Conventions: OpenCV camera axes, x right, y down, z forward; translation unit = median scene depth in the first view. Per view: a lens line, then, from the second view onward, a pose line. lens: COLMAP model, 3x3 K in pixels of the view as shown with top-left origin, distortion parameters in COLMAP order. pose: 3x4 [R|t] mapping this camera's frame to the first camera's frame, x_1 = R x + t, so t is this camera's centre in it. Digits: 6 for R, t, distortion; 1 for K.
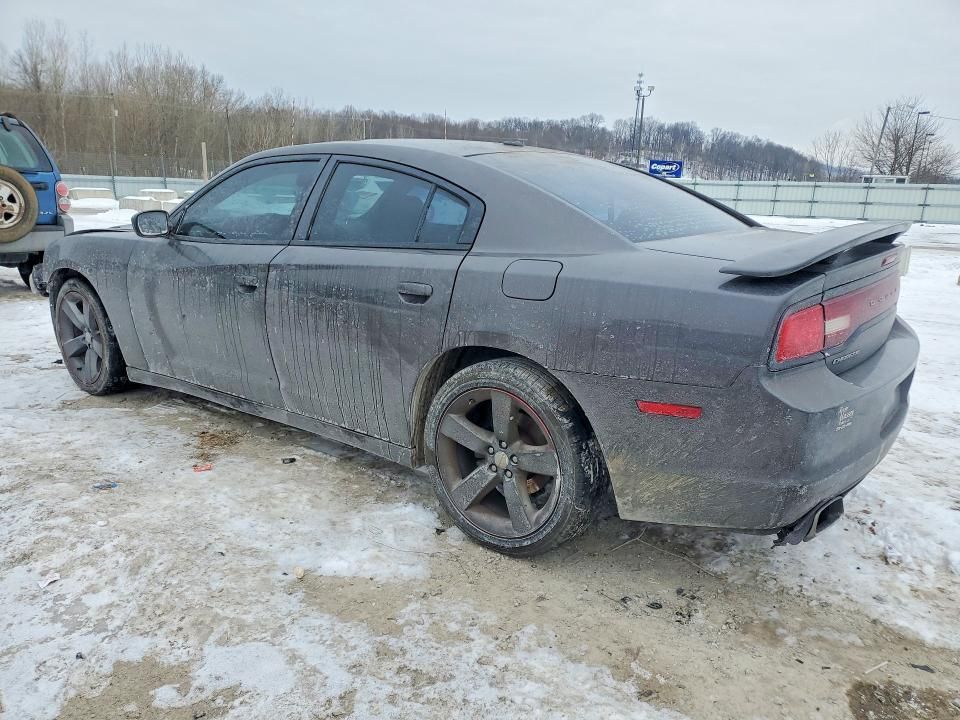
lens RADIAL K [[739.1, 0, 480.0], [0, 739.1, 360.0], [0, 0, 1]] dist [0.108199, -0.140542]
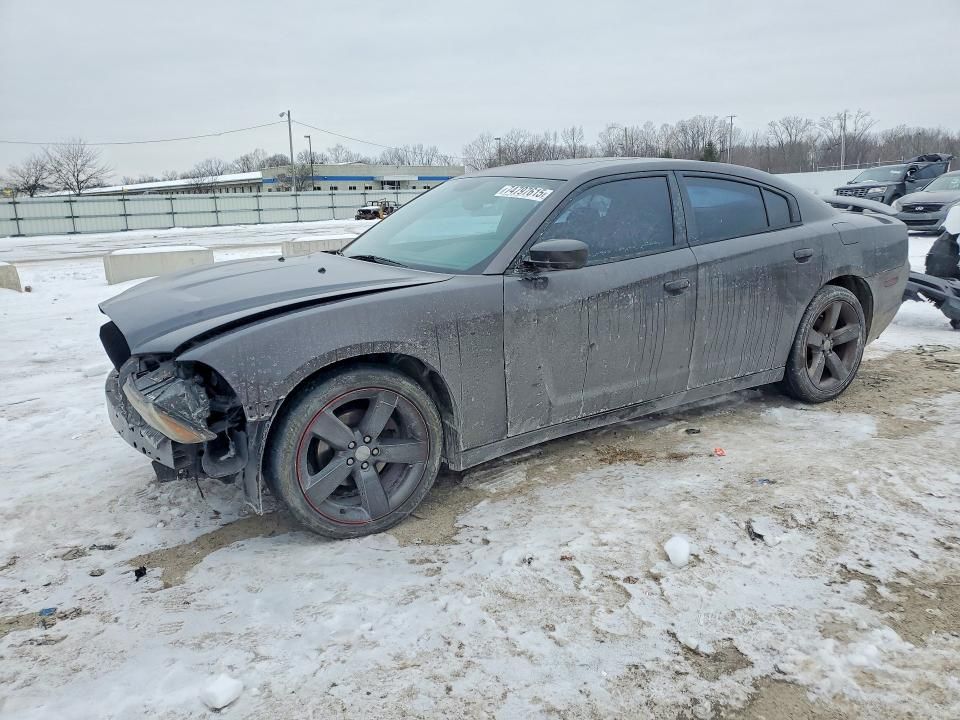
lens RADIAL K [[739.1, 0, 480.0], [0, 739.1, 360.0], [0, 0, 1]] dist [0.108199, -0.140542]
pose [[0.331420, -0.247766, 0.910370, -1.471938], [0.262645, 0.950990, 0.163205, -0.261647], [-0.906189, 0.185014, 0.380251, 0.879307]]
